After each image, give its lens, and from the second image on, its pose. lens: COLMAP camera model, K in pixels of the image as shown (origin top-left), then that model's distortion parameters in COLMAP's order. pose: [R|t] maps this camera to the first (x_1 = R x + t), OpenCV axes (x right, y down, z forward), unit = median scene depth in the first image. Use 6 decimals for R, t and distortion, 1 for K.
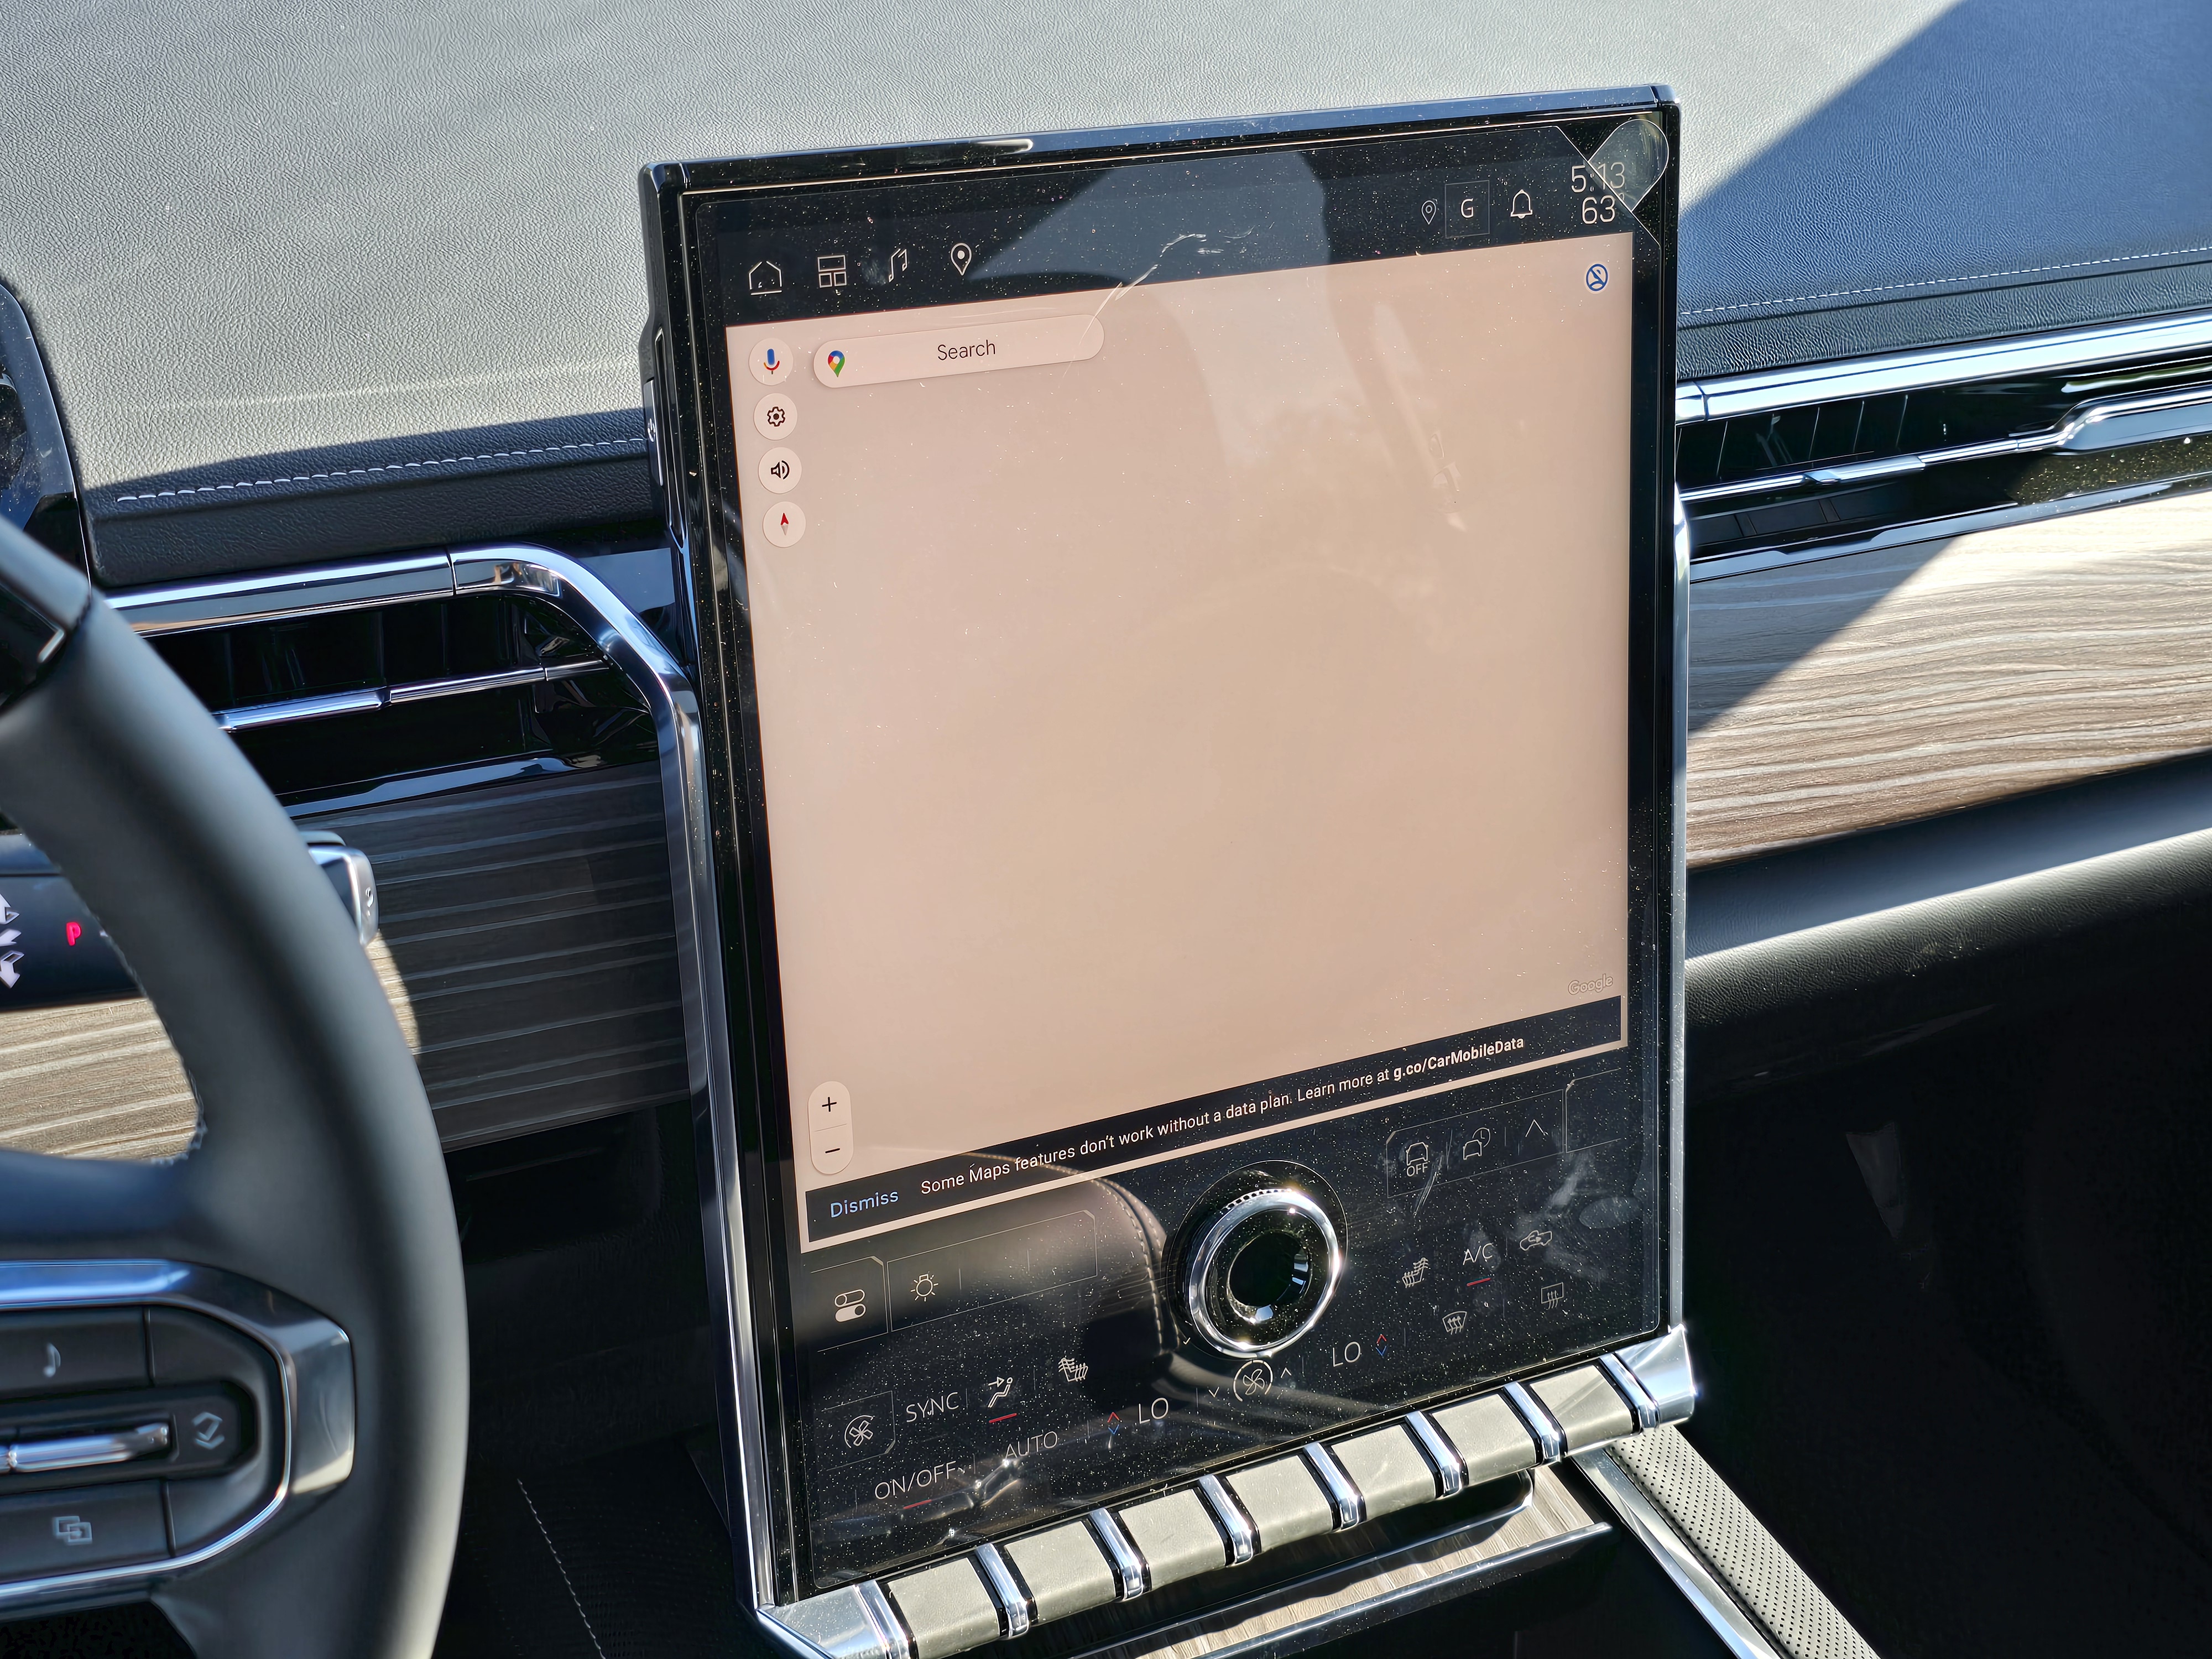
lens RADIAL K [[2914.4, 0, 1095.0], [0, 2914.4, 793.2], [0, 0, 1]] dist [0.069844, 0.000000]
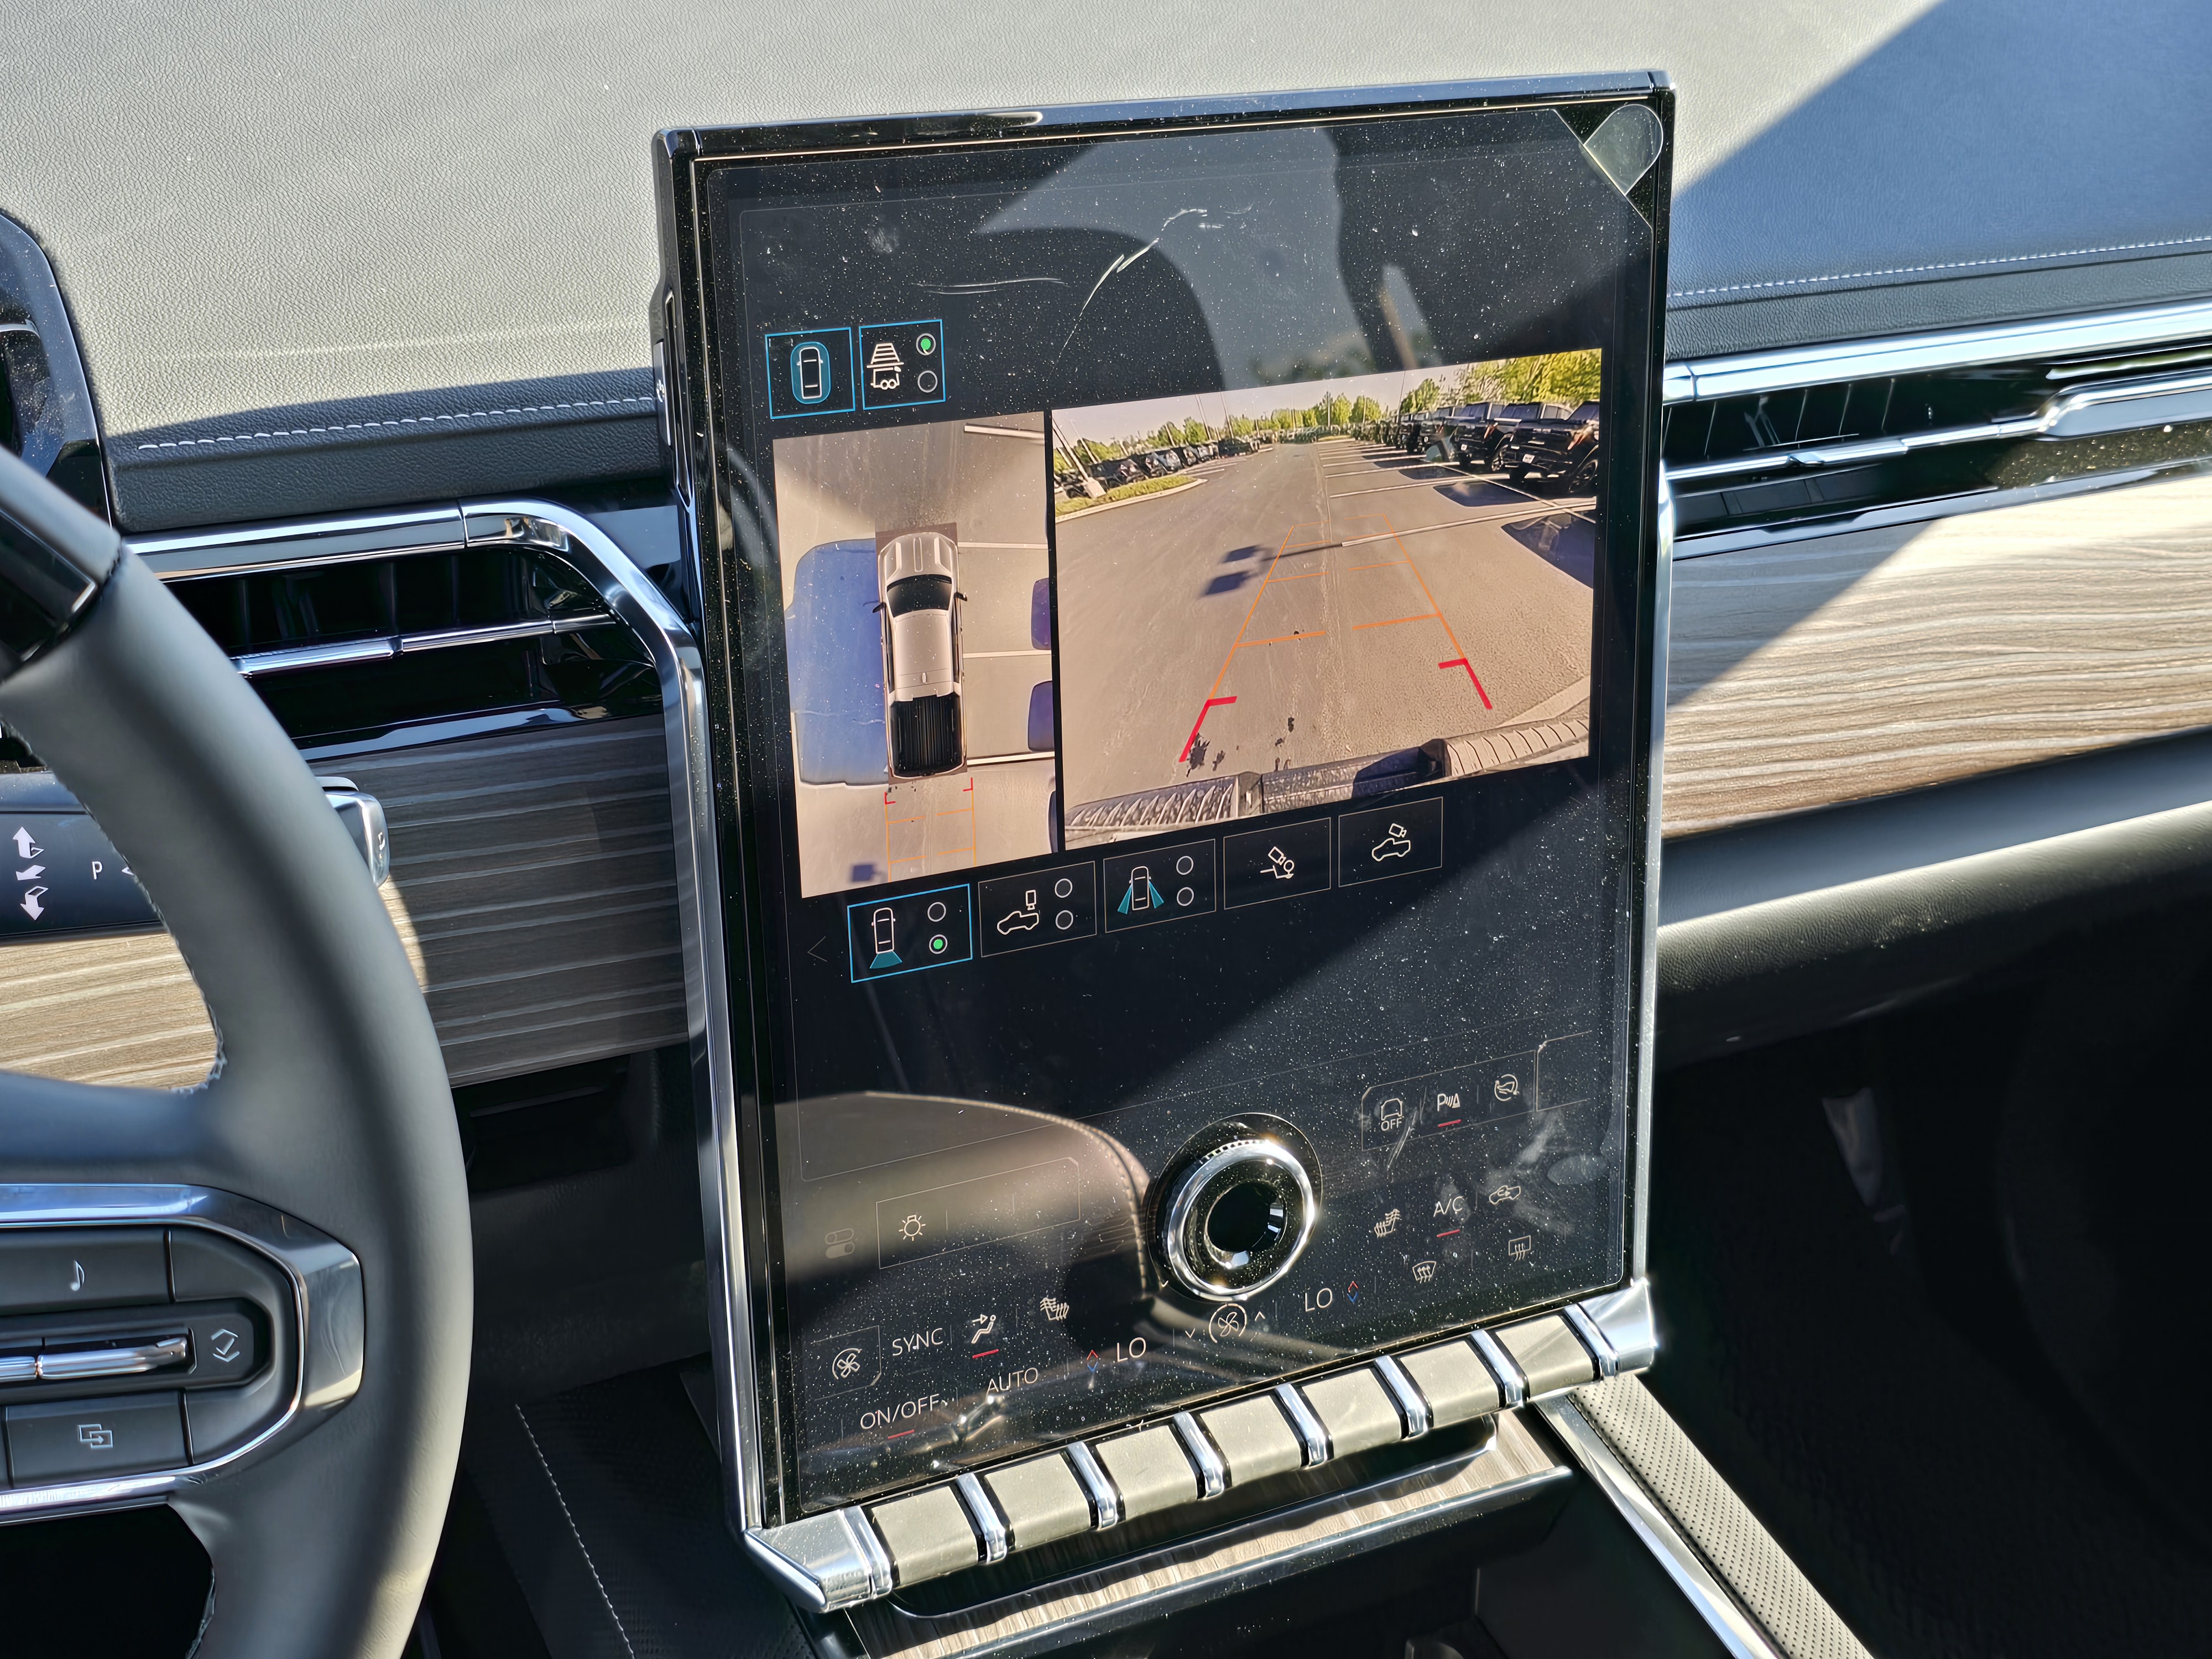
lens RADIAL K [[2914.4, 0, 1121.2], [0, 2914.4, 860.1], [0, 0, 1]] dist [0.069844, 0.000000]
pose [[0.999731, 0.021593, 0.008489, 0.004054], [-0.021911, 0.998989, 0.039266, -0.003260], [-0.007633, -0.039441, 0.999193, -0.029232]]
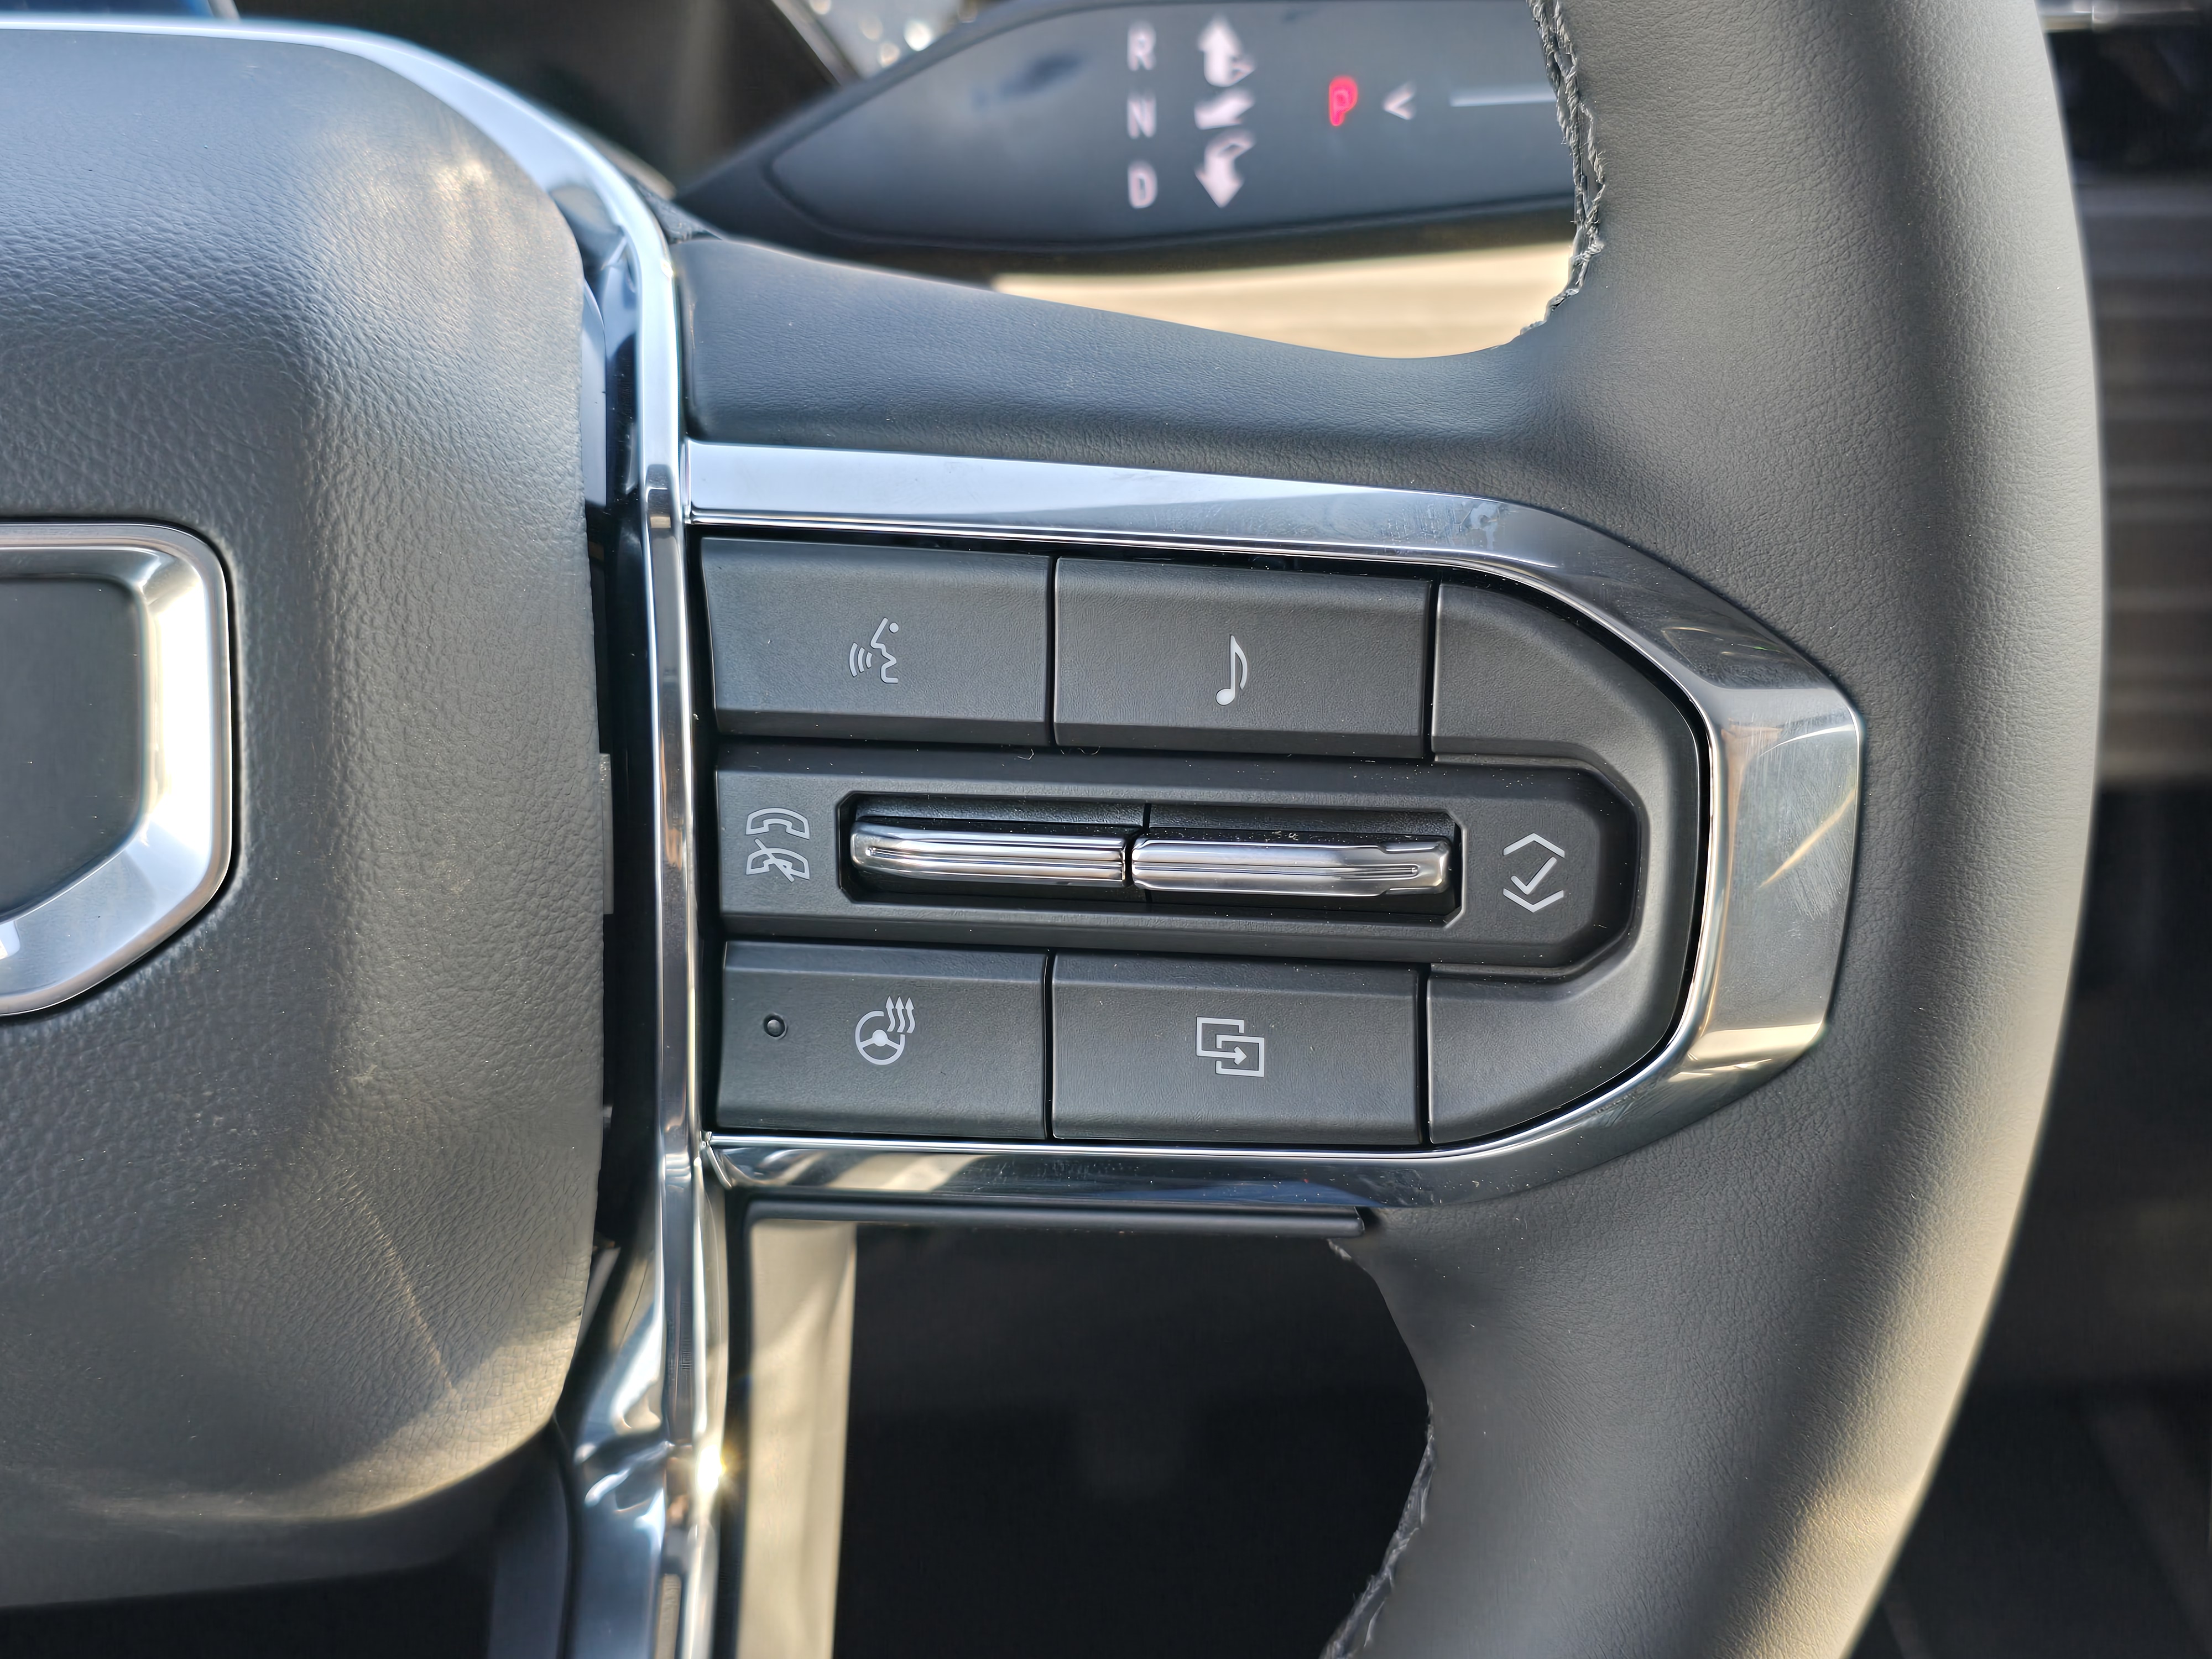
lens RADIAL K [[2913.1, 0, 1107.8], [0, 2913.1, 846.9], [0, 0, 1]] dist [-0.009180, 0.000000]
pose [[0.920765, 0.113609, -0.373209, -0.124359], [-0.121908, 0.992540, 0.001374, 0.139748], [0.370581, 0.044232, 0.927746, 0.357742]]
